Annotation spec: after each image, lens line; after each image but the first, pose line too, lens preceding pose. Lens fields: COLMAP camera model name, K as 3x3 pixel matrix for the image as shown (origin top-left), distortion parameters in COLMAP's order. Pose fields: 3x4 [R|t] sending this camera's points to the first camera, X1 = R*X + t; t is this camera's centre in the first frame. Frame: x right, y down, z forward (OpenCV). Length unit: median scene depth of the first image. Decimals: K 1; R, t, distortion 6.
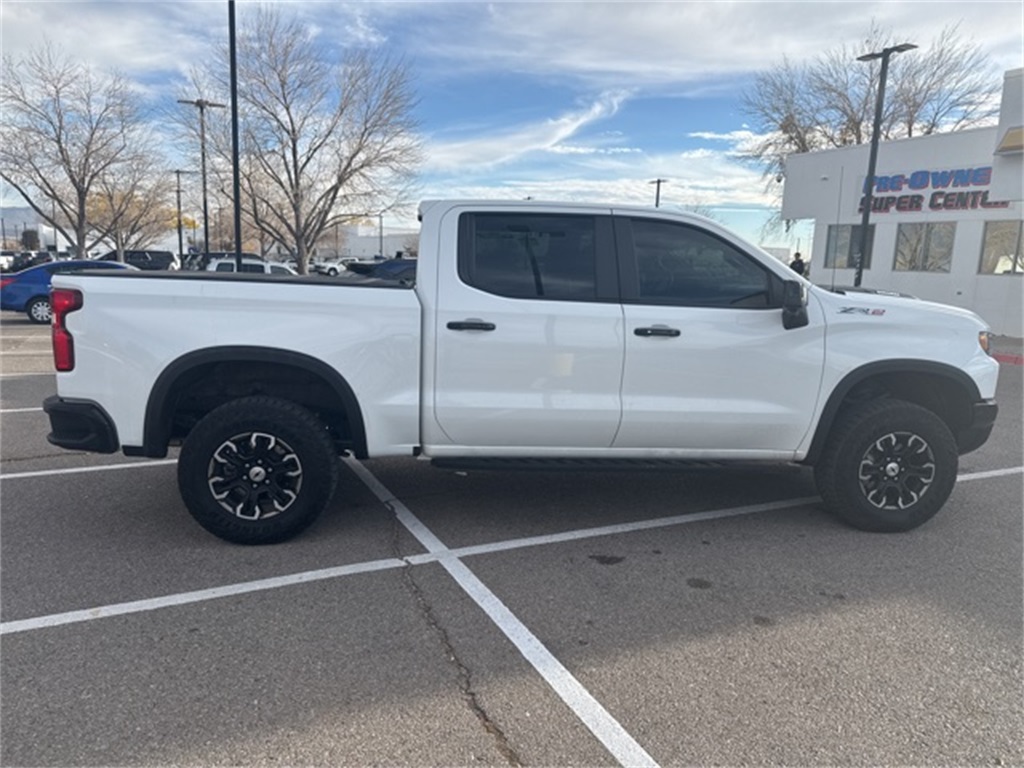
lens RADIAL K [[737.5, 0, 509.3], [0, 737.5, 373.7], [0, 0, 1]] dist [0.027548, -0.038801]
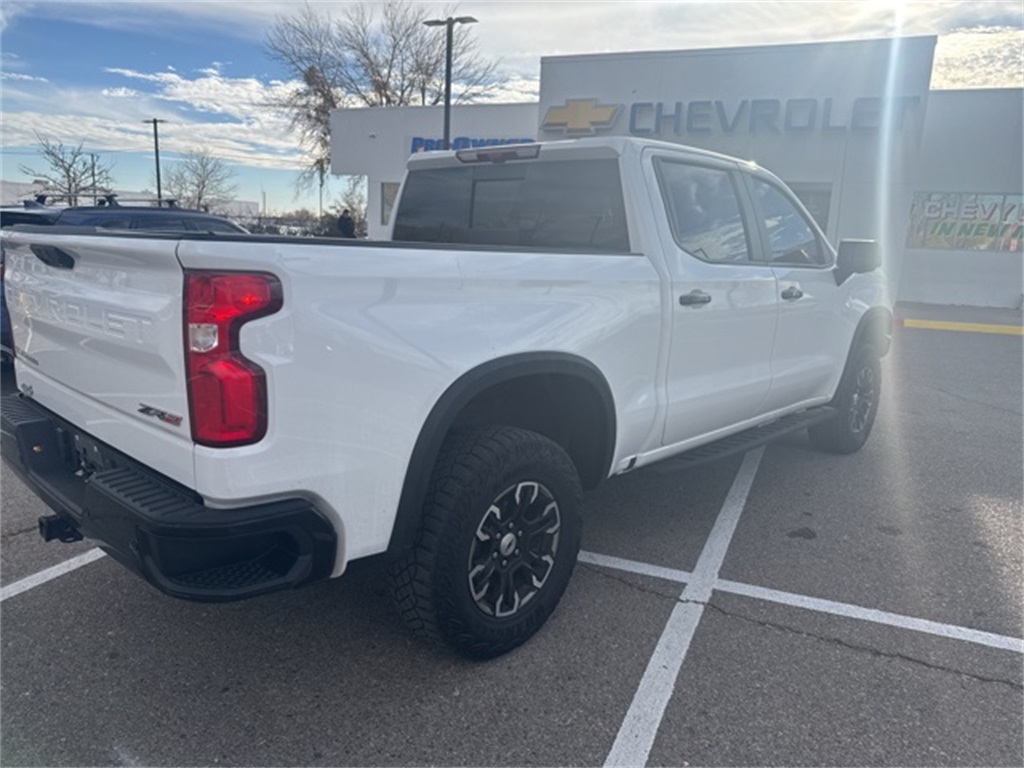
lens RADIAL K [[737.5, 0, 509.3], [0, 737.5, 373.7], [0, 0, 1]] dist [0.027548, -0.038801]
pose [[0.757015, -0.120545, 0.642182, -0.742661], [0.081640, 0.992583, 0.090079, -0.072878], [-0.648277, -0.015764, 0.761241, 0.506907]]
